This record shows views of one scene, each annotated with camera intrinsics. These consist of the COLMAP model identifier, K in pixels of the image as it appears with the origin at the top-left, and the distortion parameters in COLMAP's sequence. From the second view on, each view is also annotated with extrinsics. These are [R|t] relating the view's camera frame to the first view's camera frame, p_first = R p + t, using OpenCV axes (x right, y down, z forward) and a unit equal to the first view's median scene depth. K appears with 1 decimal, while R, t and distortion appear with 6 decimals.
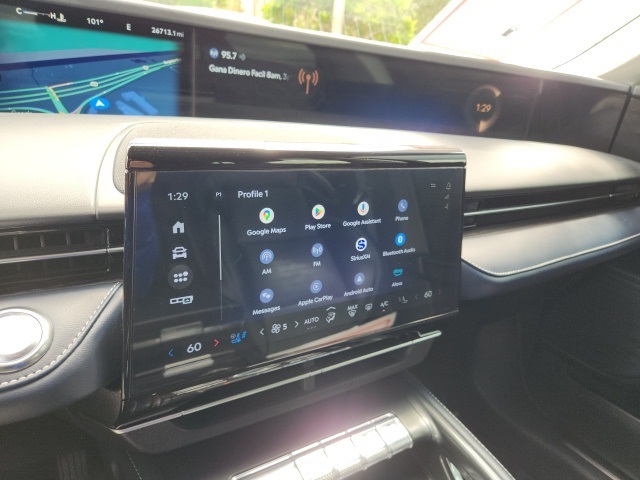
lens RADIAL K [[435.8, 0, 321.3], [0, 435.8, 246.2], [0, 0, 1]] dist [0.051758, -0.084898]
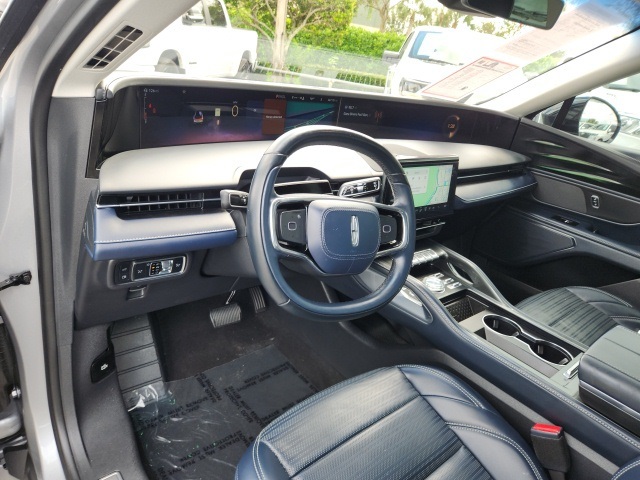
lens RADIAL K [[435.8, 0, 321.3], [0, 435.8, 246.2], [0, 0, 1]] dist [0.051758, -0.084898]
pose [[0.988695, -0.022309, 0.148274, -0.772314], [0.012637, 0.997749, 0.065854, 0.136630], [-0.149410, -0.063236, 0.986751, -1.350902]]
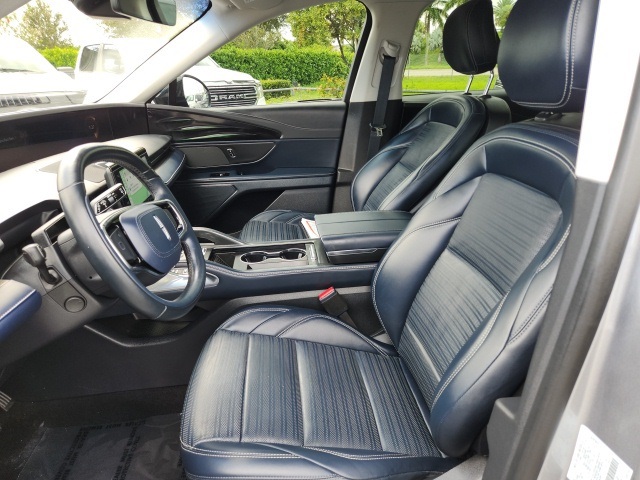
lens RADIAL K [[425.7, 0, 328.1], [0, 425.7, 238.7], [0, 0, 1]] dist [0.070755, -0.058922]
pose [[0.414255, -0.436804, 0.798495, -1.446322], [0.399107, 0.875646, 0.271953, 0.035556], [-0.817989, 0.206027, 0.537072, -1.236315]]
